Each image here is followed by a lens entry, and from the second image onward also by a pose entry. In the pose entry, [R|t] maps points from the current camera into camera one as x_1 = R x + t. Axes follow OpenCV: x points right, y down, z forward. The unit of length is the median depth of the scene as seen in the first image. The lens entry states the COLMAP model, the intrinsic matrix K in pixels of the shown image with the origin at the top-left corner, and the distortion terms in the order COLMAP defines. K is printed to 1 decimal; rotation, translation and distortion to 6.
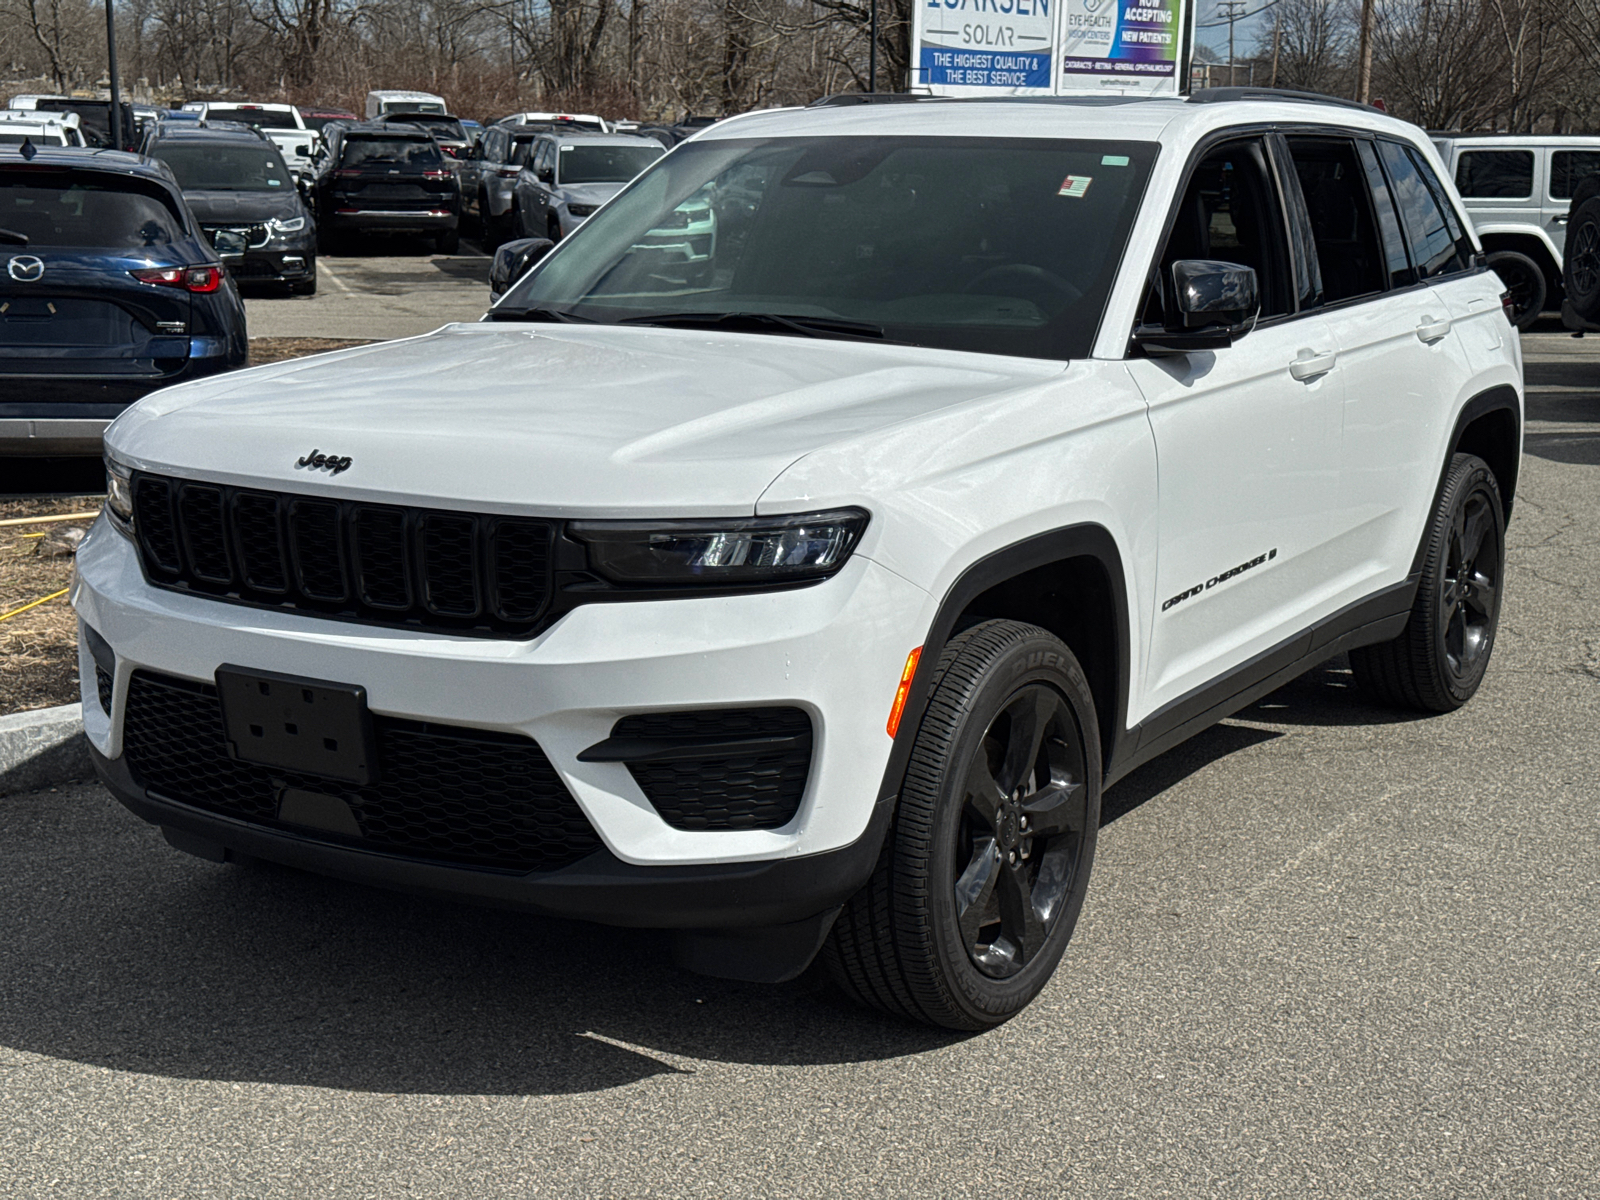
lens RADIAL K [[2442.4, 0, 746.4], [0, 2442.4, 578.4], [0, 0, 1]] dist [0.148702, 0.016354]
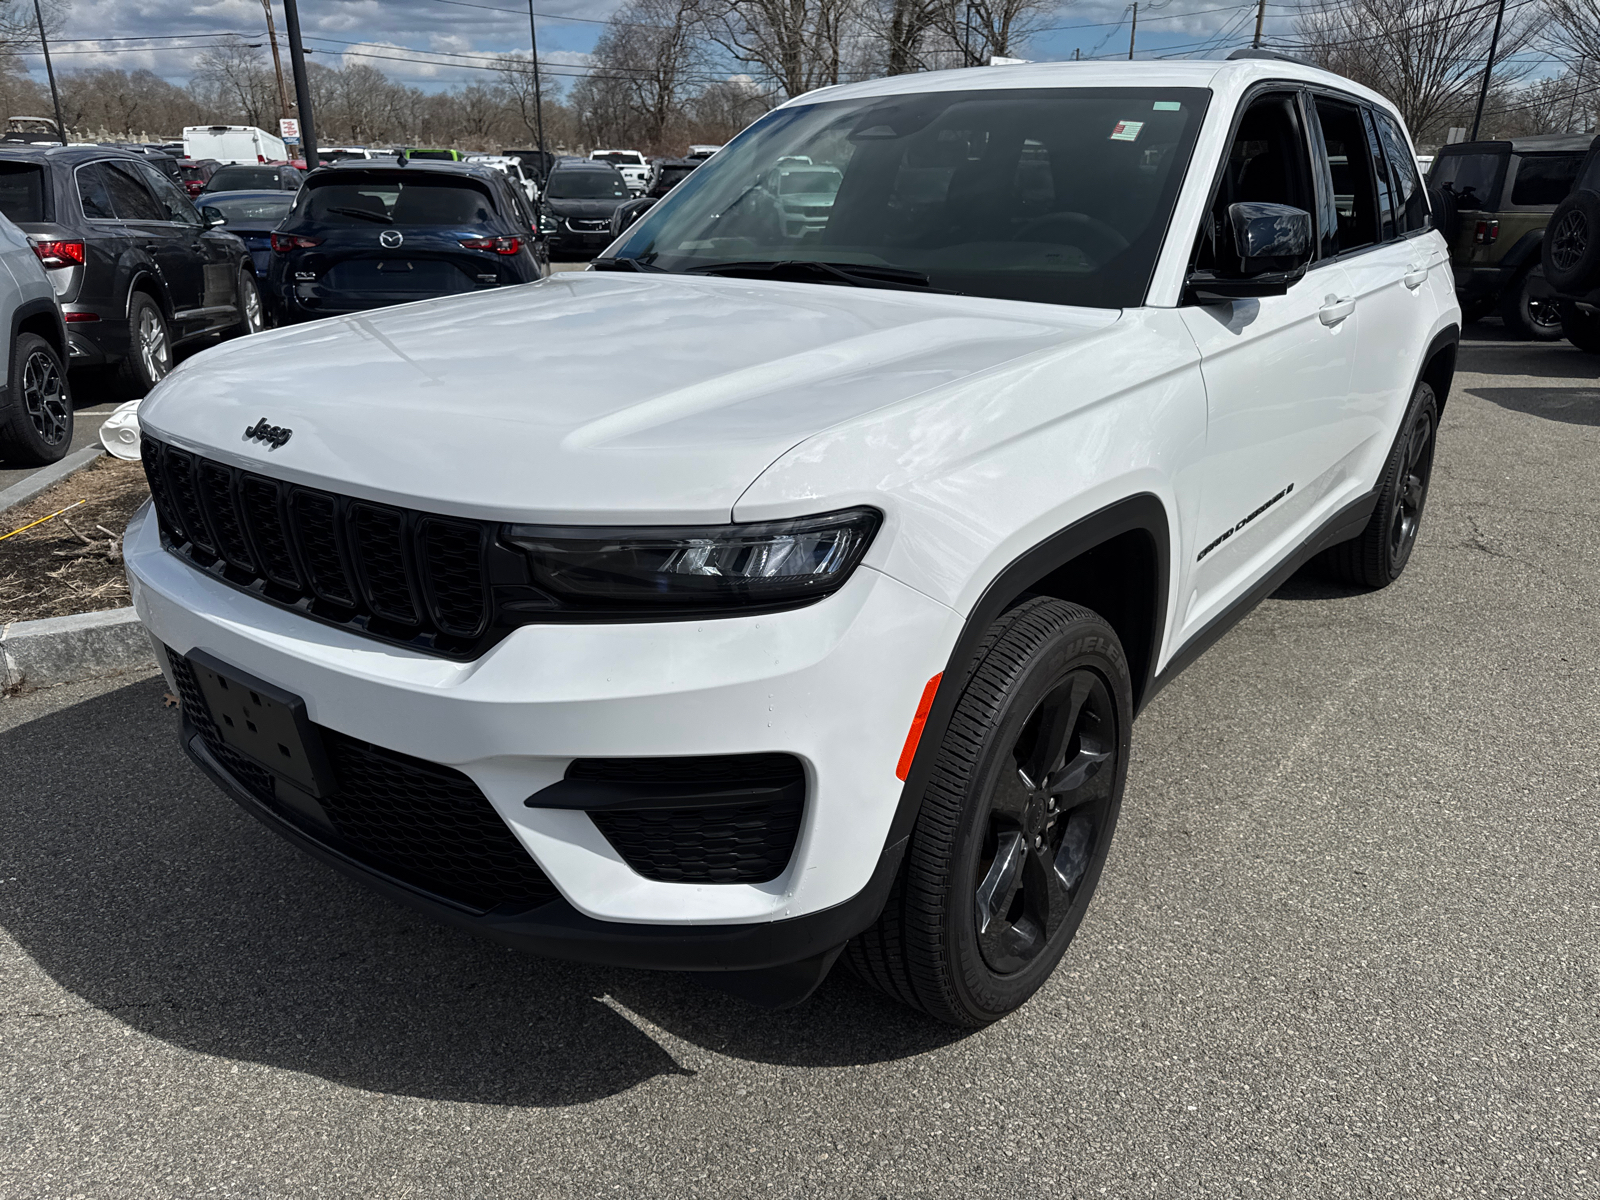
lens RADIAL K [[1162.4, 0, 785.0], [0, 1162.4, 605.3], [0, 0, 1]] dist [0.087331, -0.148725]
pose [[0.995441, 0.022932, -0.092581, 0.044916], [-0.006888, 0.985417, 0.170019, -0.050604], [0.095130, -0.168606, 0.981082, 0.503301]]
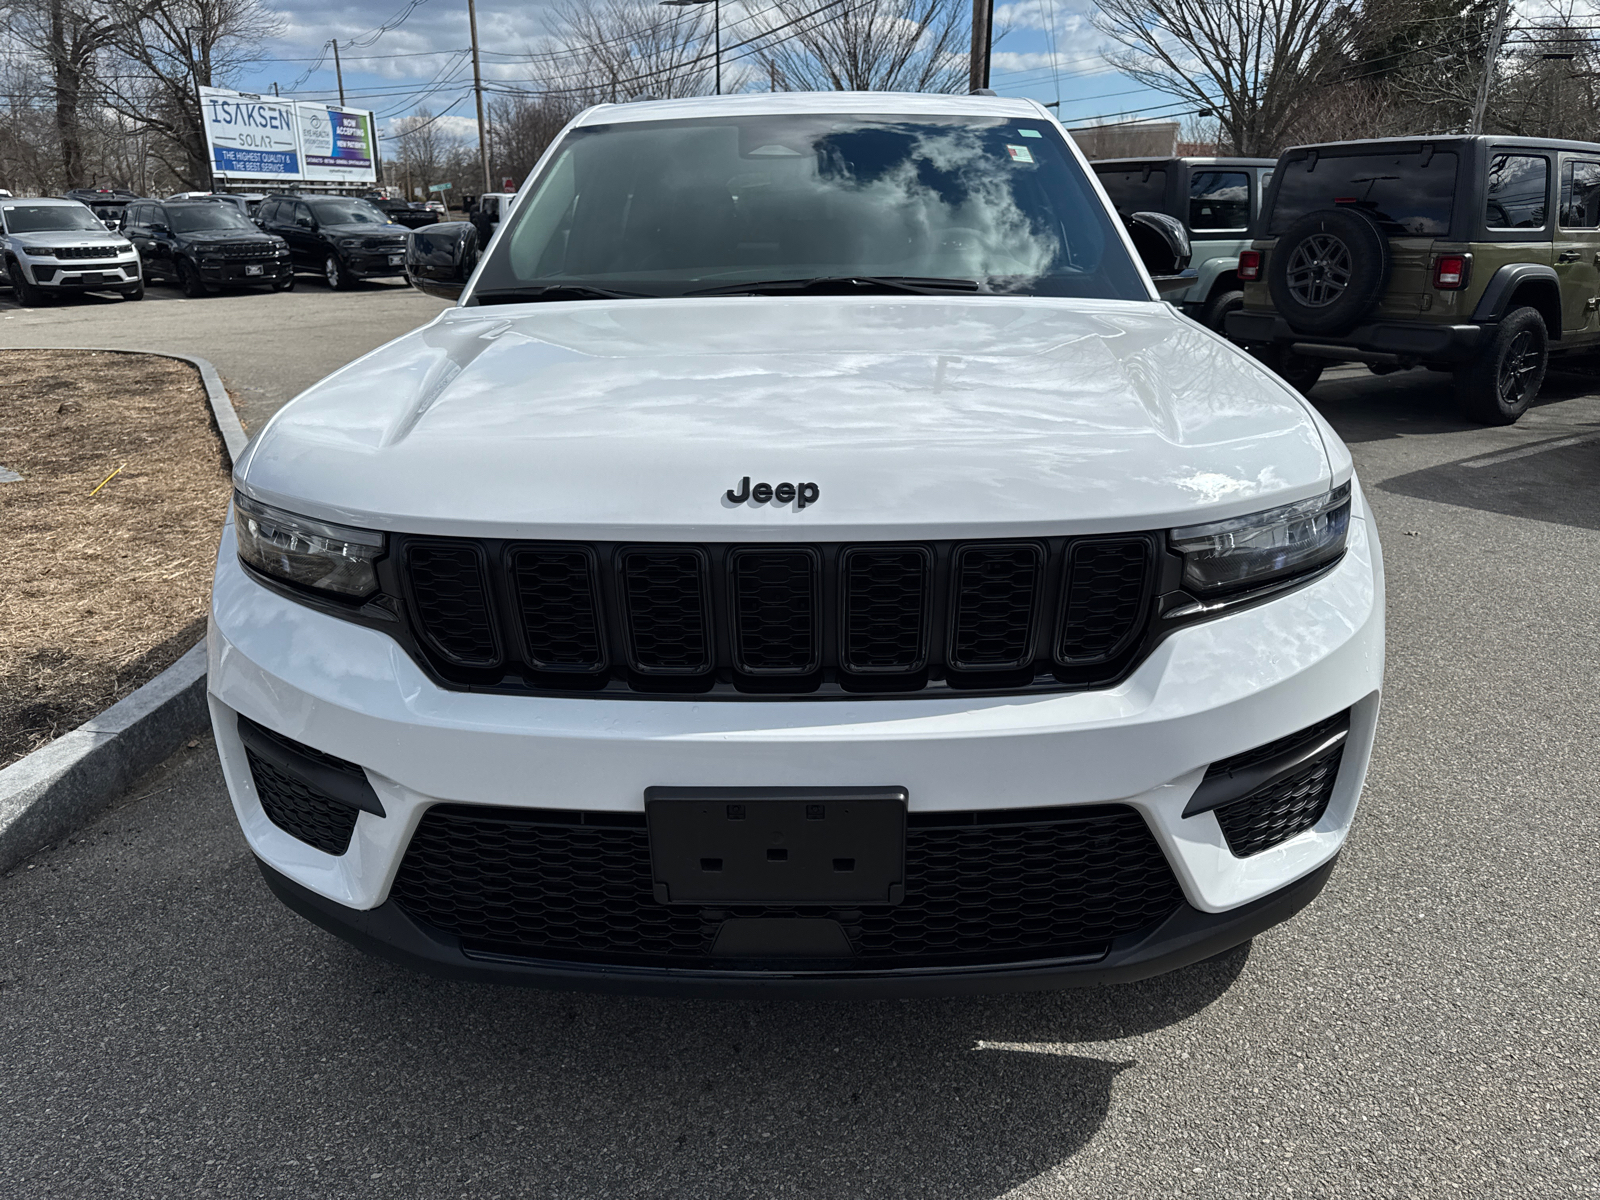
lens RADIAL K [[1174.7, 0, 782.7], [0, 1174.7, 595.8], [0, 0, 1]] dist [0.024047, -0.012577]
pose [[0.848256, -0.181811, 0.497400, -0.292980], [0.112753, 0.979690, 0.165812, -0.063298], [-0.517445, -0.084568, 0.851528, 0.595949]]
